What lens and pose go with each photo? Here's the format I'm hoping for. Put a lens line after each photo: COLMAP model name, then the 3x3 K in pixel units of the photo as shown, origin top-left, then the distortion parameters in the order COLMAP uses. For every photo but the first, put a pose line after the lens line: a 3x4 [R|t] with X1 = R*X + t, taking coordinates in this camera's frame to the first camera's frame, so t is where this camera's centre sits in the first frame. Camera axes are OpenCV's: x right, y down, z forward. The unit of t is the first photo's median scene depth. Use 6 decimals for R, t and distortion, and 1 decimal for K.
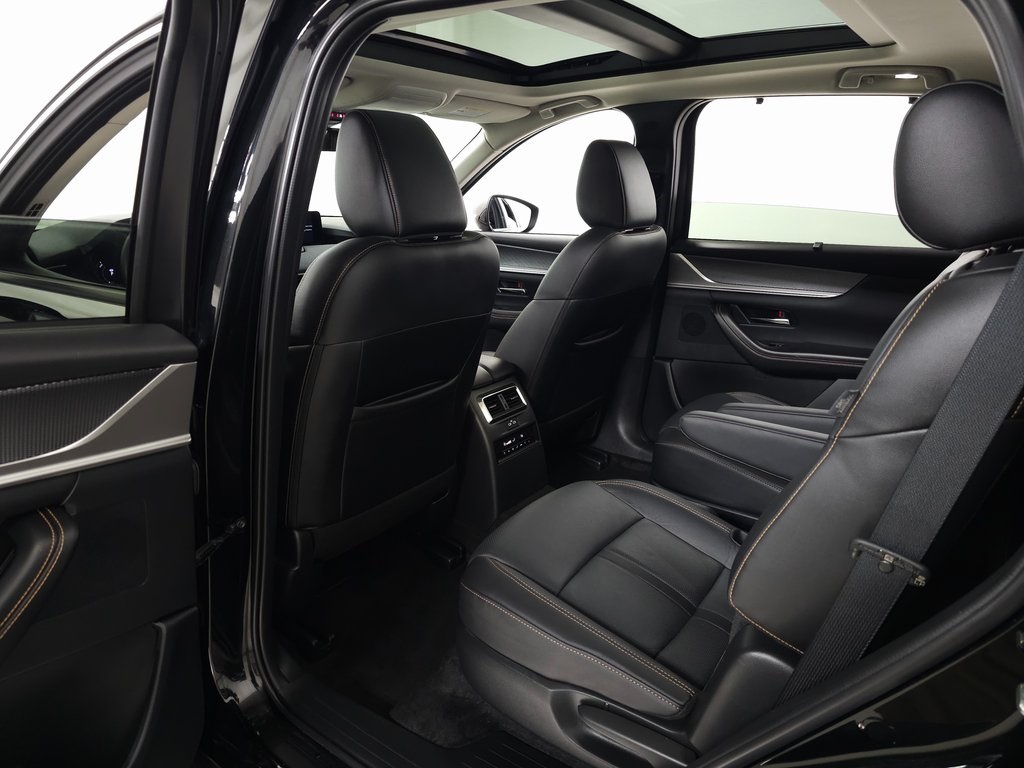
lens RADIAL K [[681.5, 0, 515.9], [0, 681.5, 393.0], [0, 0, 1]] dist [0.045052, -0.044738]
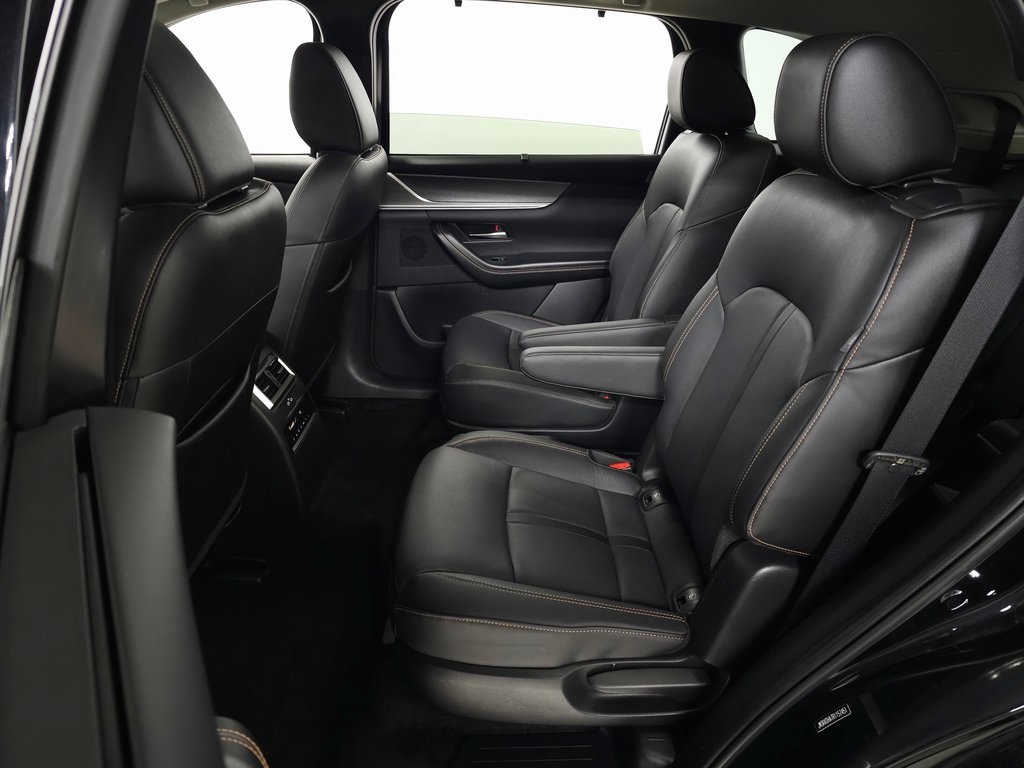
lens RADIAL K [[681.5, 0, 515.9], [0, 681.5, 393.0], [0, 0, 1]] dist [0.045052, -0.044738]
pose [[0.804252, -0.248515, 0.539832, -0.211387], [0.166576, 0.966223, 0.196638, -0.076037], [-0.570465, -0.068224, 0.818483, 0.139931]]
